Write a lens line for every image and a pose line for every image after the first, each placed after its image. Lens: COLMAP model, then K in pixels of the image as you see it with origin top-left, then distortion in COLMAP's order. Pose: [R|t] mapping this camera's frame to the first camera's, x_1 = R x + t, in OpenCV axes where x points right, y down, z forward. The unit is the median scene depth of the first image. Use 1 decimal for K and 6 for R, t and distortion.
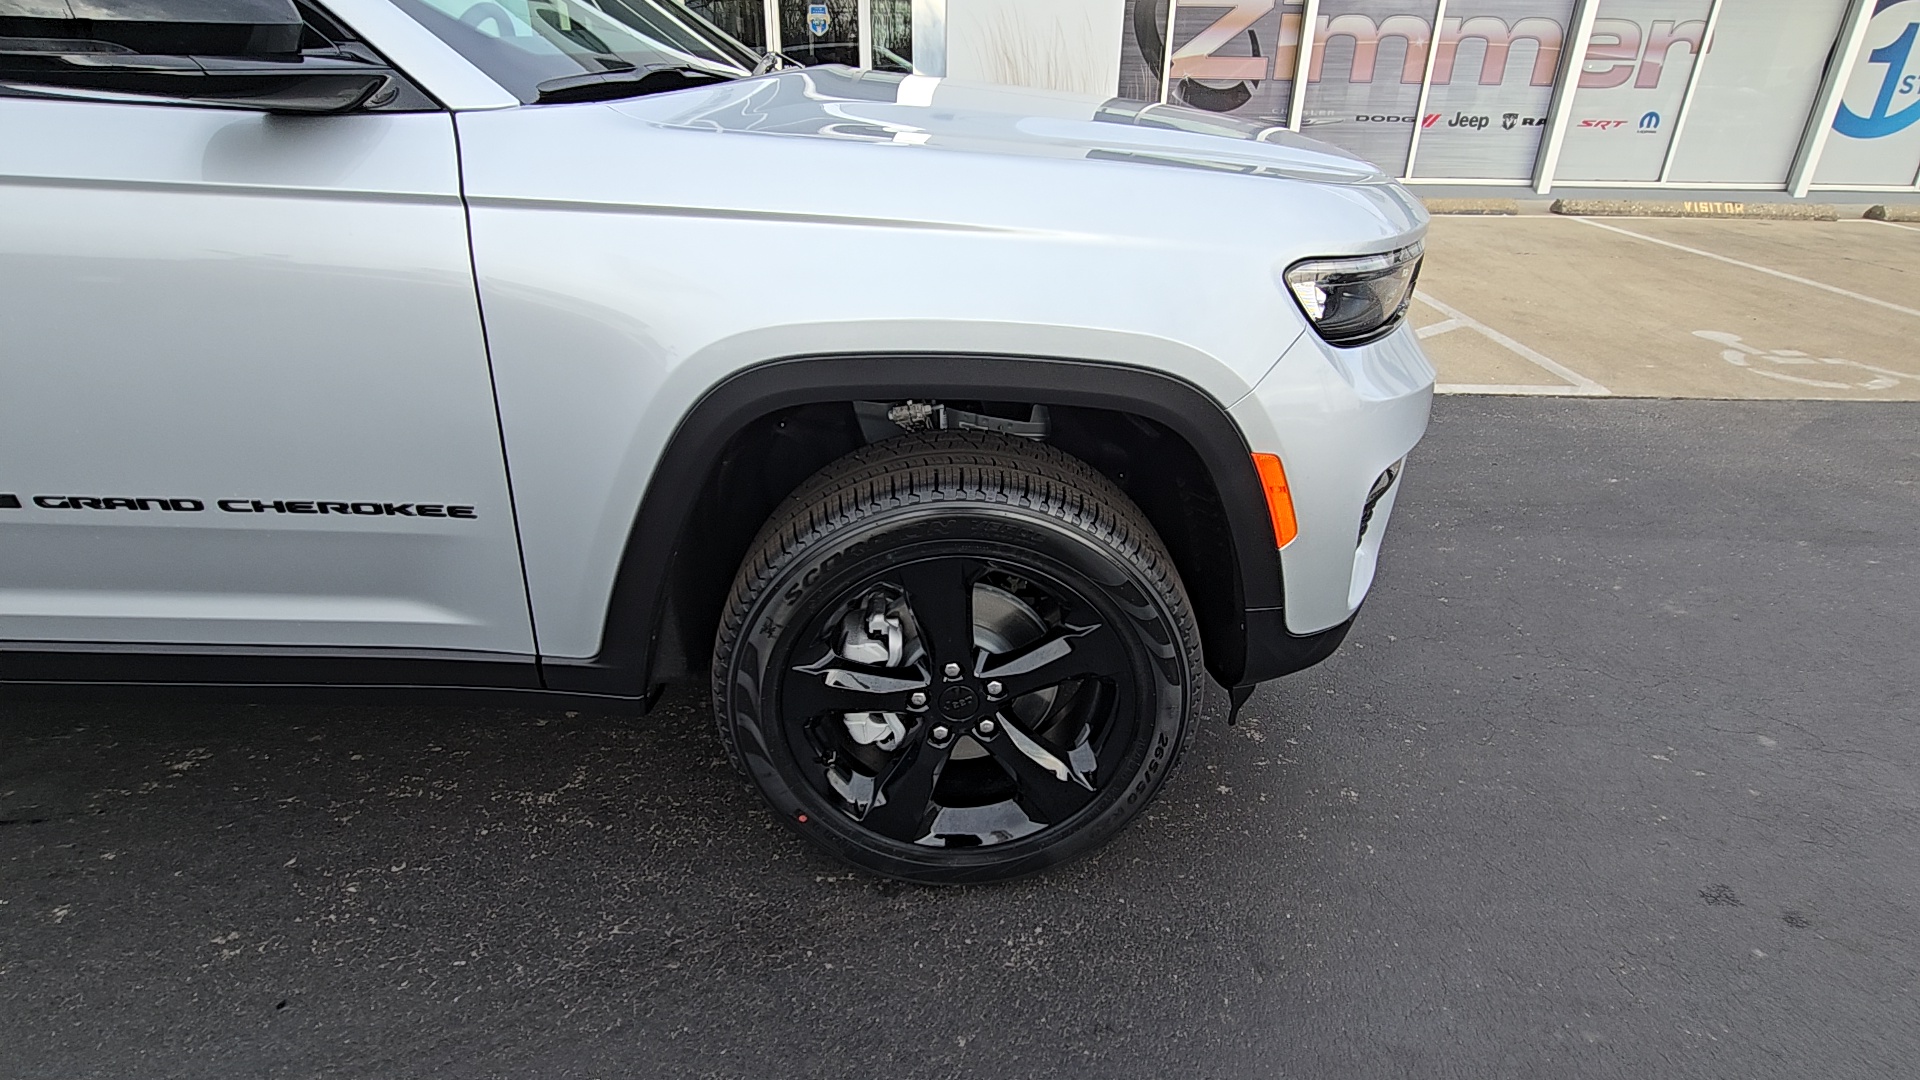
lens RADIAL K [[968.4, 0, 954.9], [0, 968.4, 543.2], [0, 0, 1]] dist [0.002094, -0.001426]
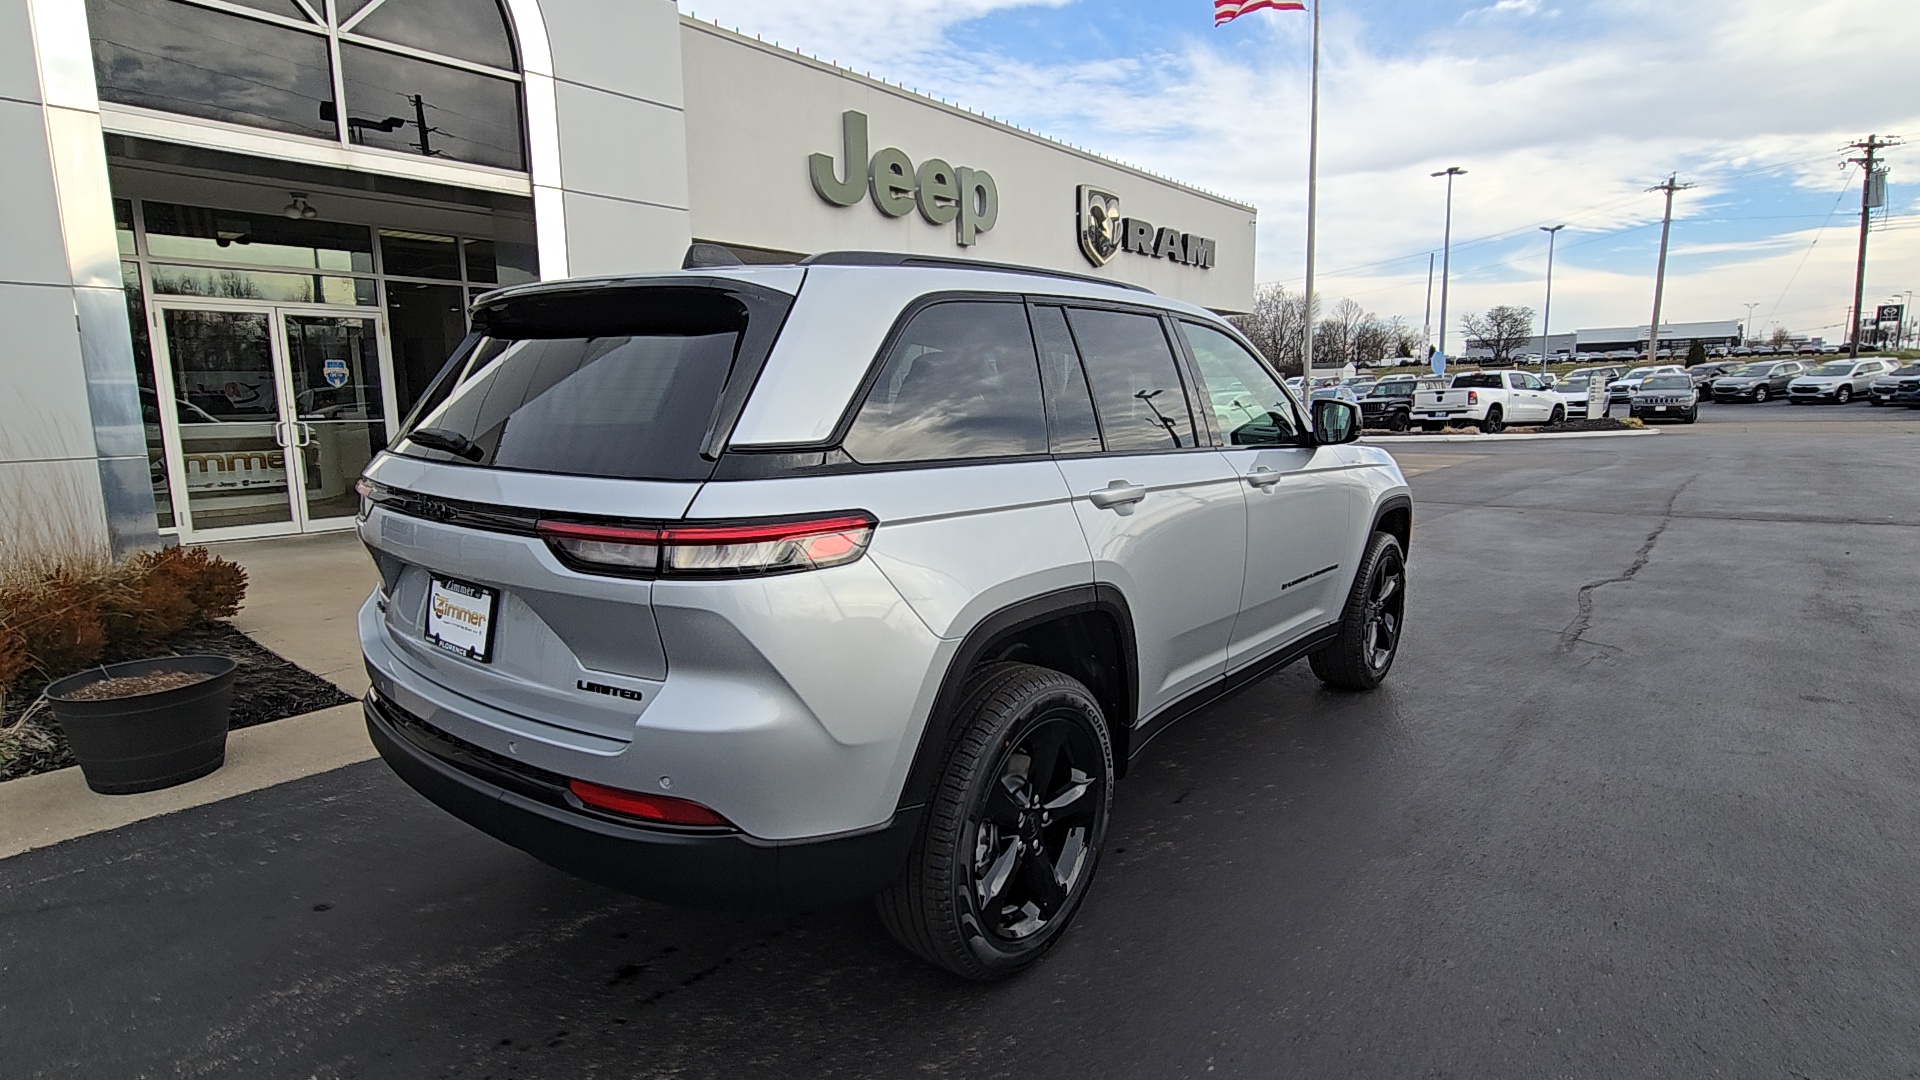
lens RADIAL K [[968.4, 0, 952.4], [0, 968.4, 547.4], [0, 0, 1]] dist [0.002094, -0.001426]
pose [[0.639122, -0.139315, 0.756383, -0.620100], [0.352577, 0.927103, -0.127158, -0.021304], [-0.683530, 0.347952, 0.641651, -0.026760]]
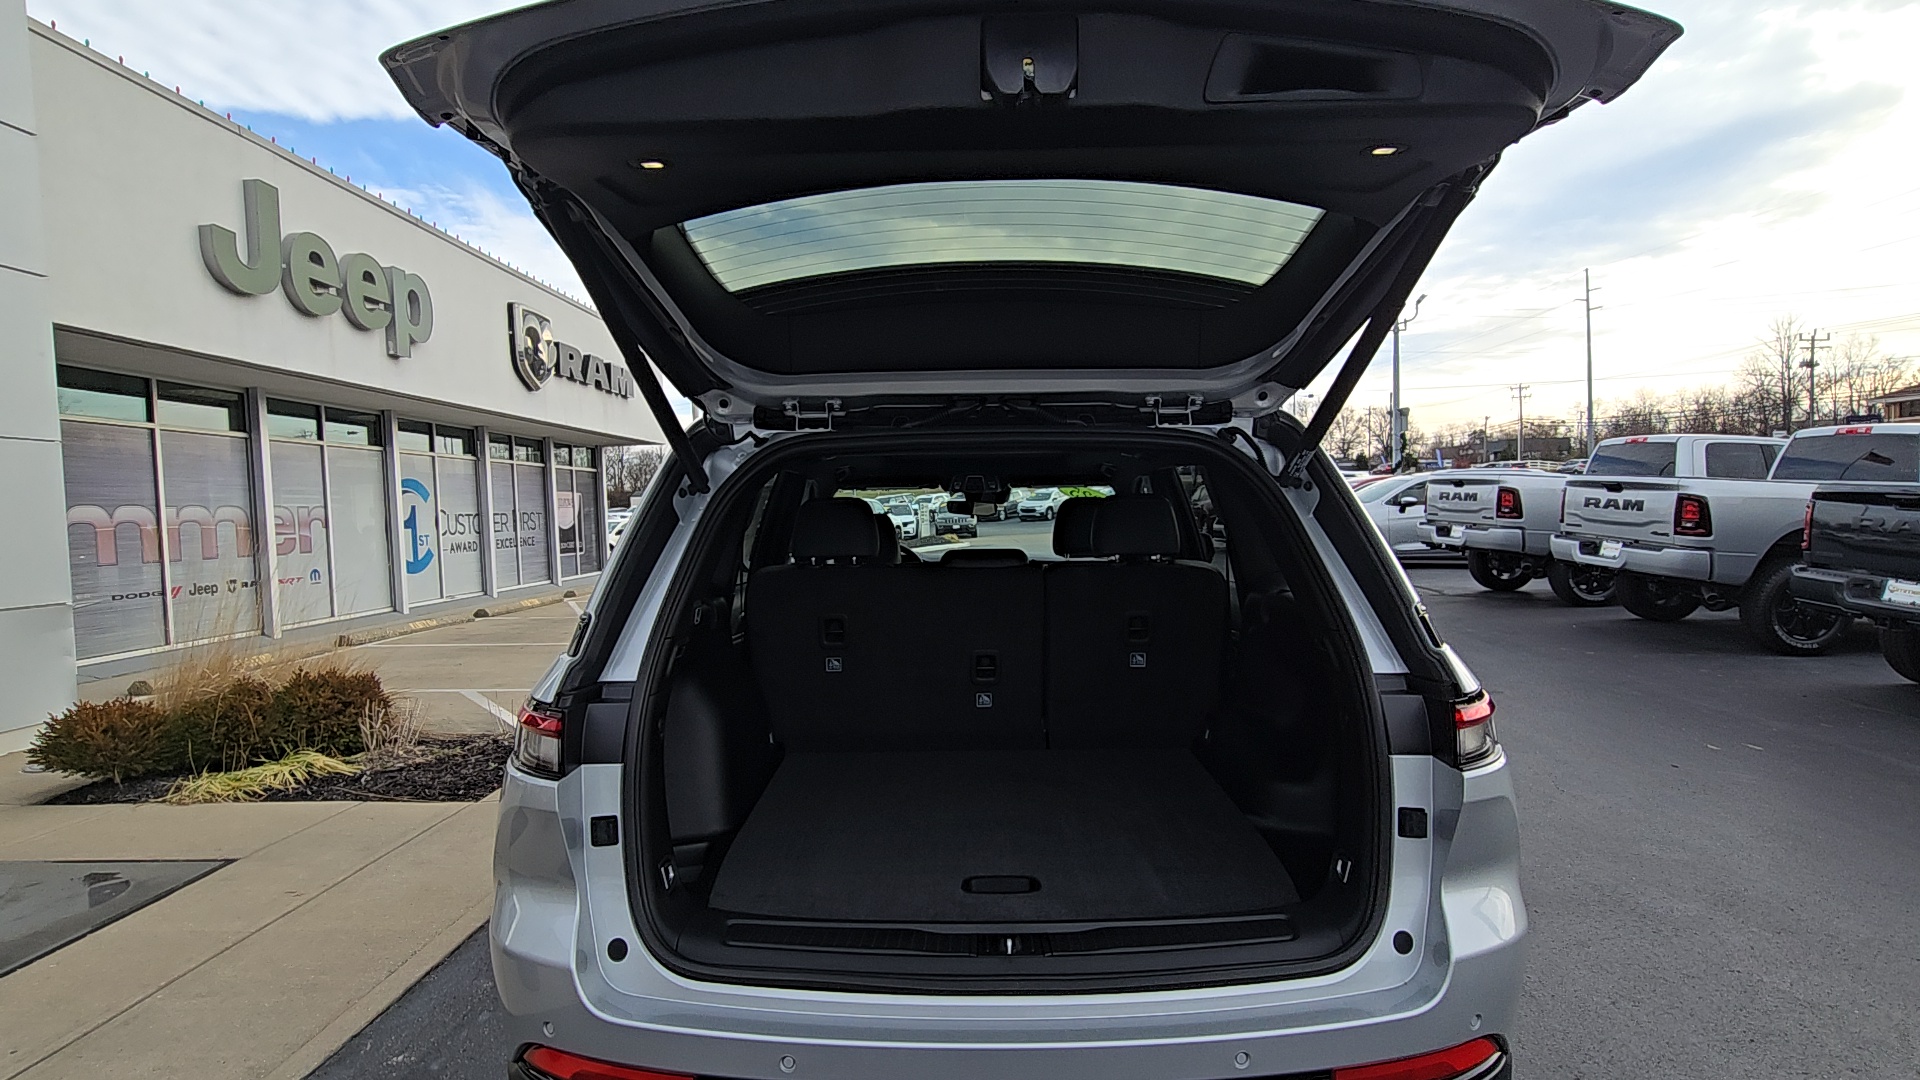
lens RADIAL K [[968.4, 0, 954.4], [0, 968.4, 551.2], [0, 0, 1]] dist [0.002094, -0.001426]
pose [[0.010824, -0.058693, 0.998217, -0.682687], [0.463890, 0.884646, 0.046985, -0.163115], [-0.885827, 0.462555, 0.036802, 0.233340]]
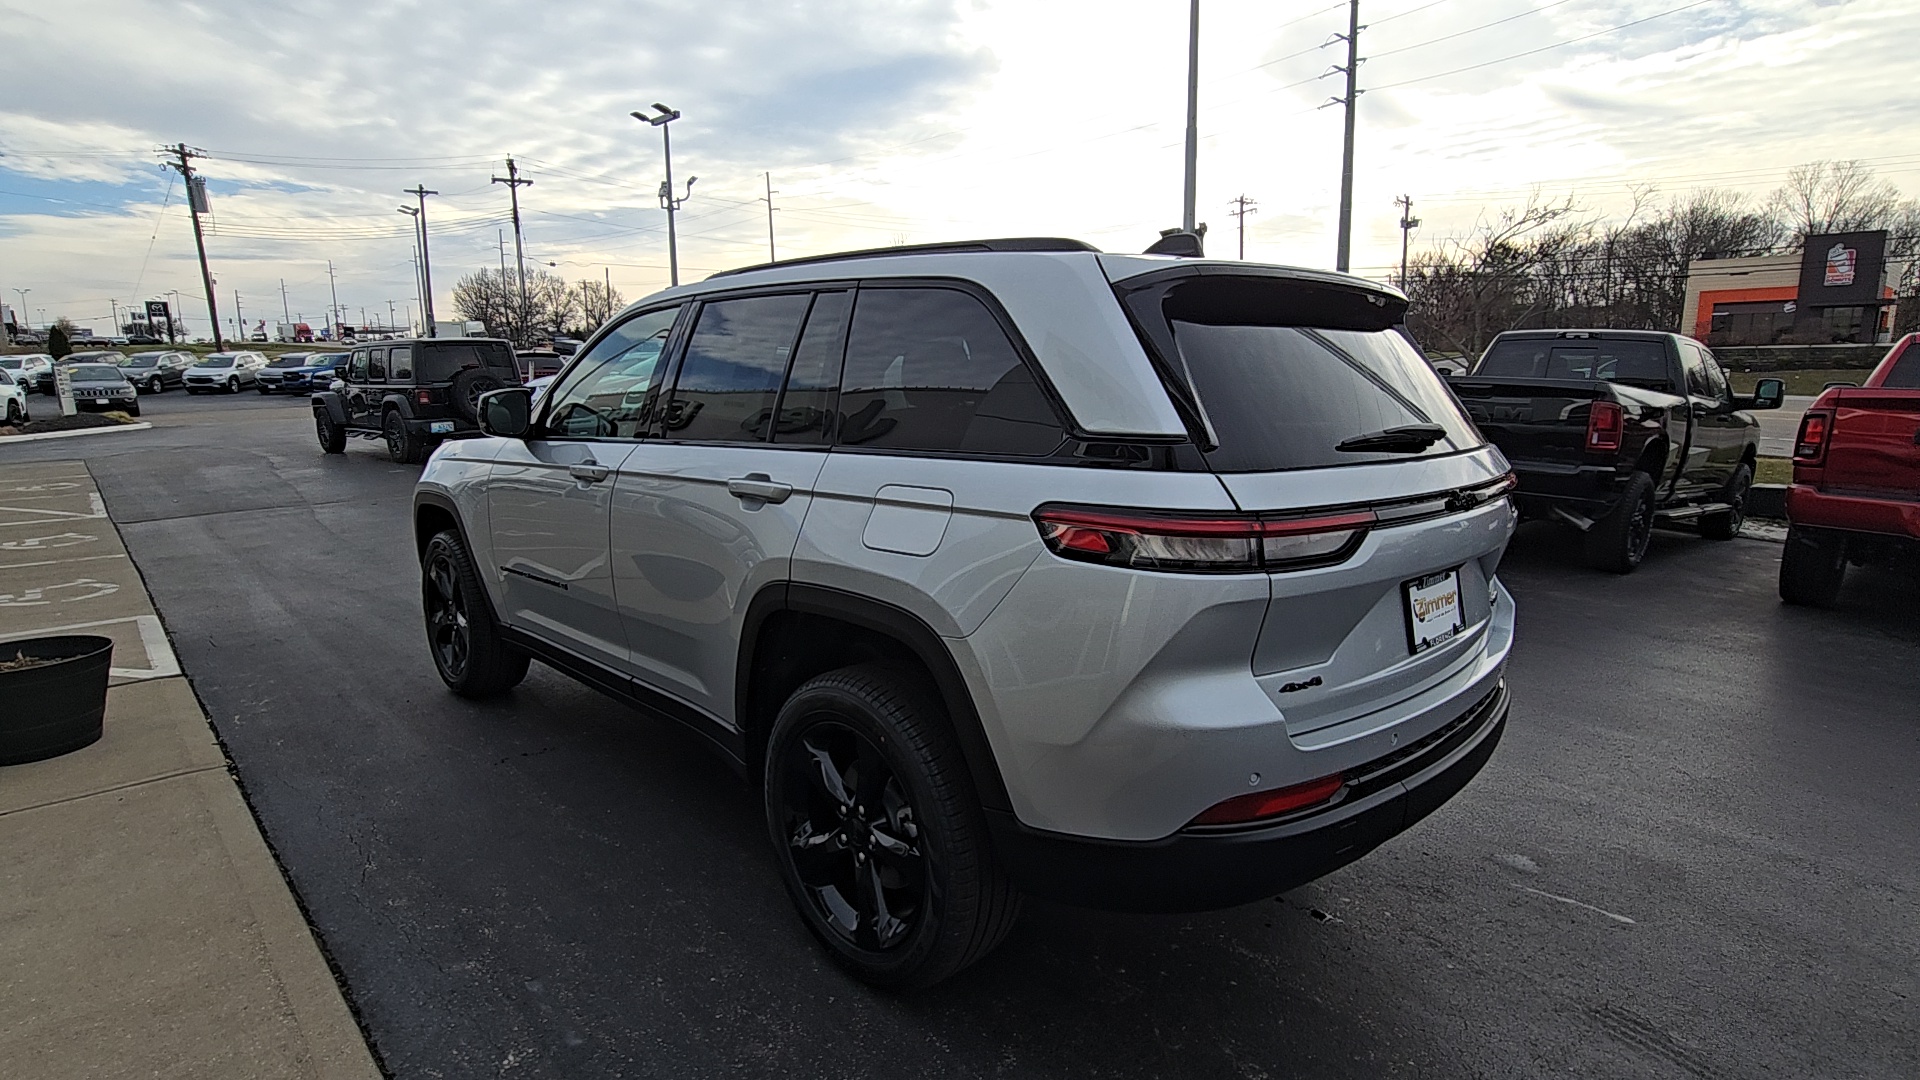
lens RADIAL K [[968.4, 0, 952.0], [0, 968.4, 547.9], [0, 0, 1]] dist [0.002094, -0.001426]
pose [[-0.689098, -0.138885, 0.711235, -0.603529], [0.318138, 0.823847, 0.469111, -0.284556], [-0.651101, 0.549534, -0.523527, 0.495202]]
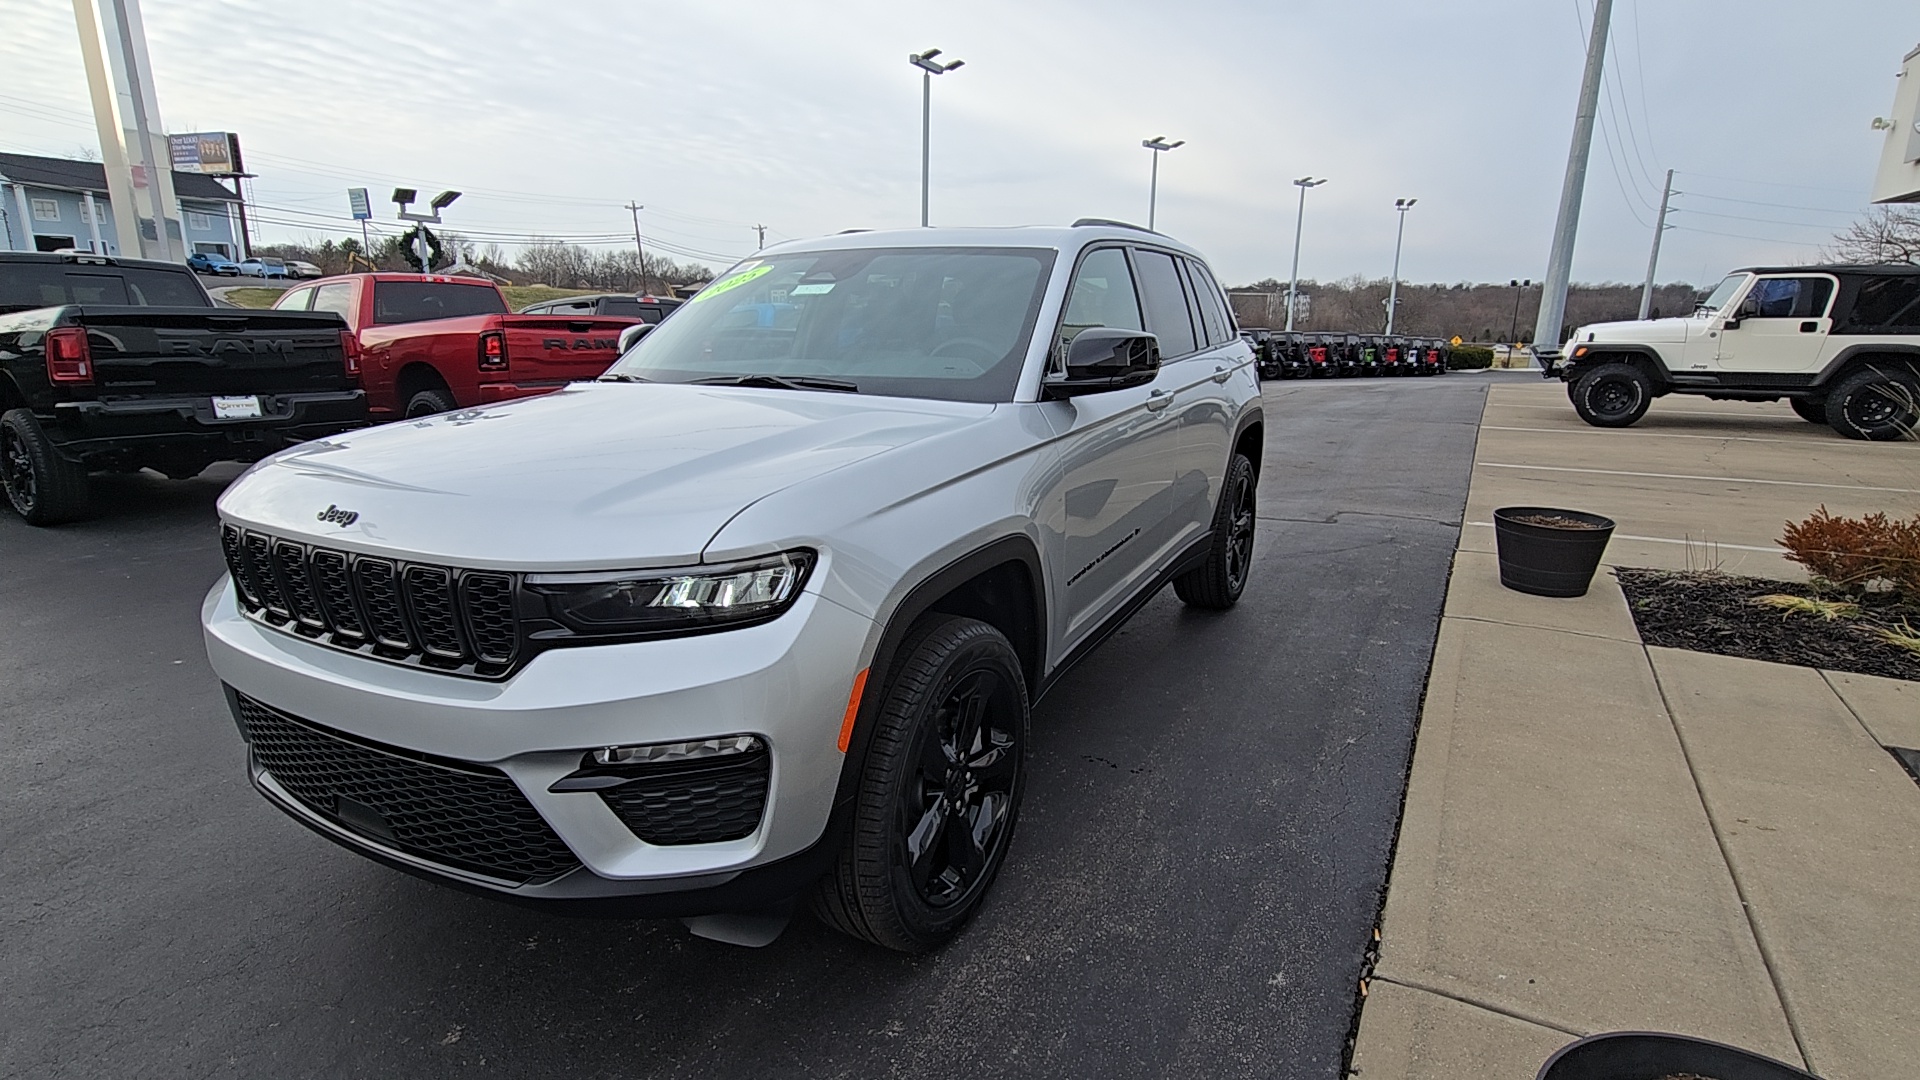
lens RADIAL K [[968.4, 0, 948.5], [0, 968.4, 538.9], [0, 0, 1]] dist [0.002094, -0.001426]
pose [[-0.485889, 0.195815, -0.851803, 0.226660], [-0.397466, 0.818473, 0.414877, -0.257176], [0.778417, 0.540147, -0.319857, 0.464210]]
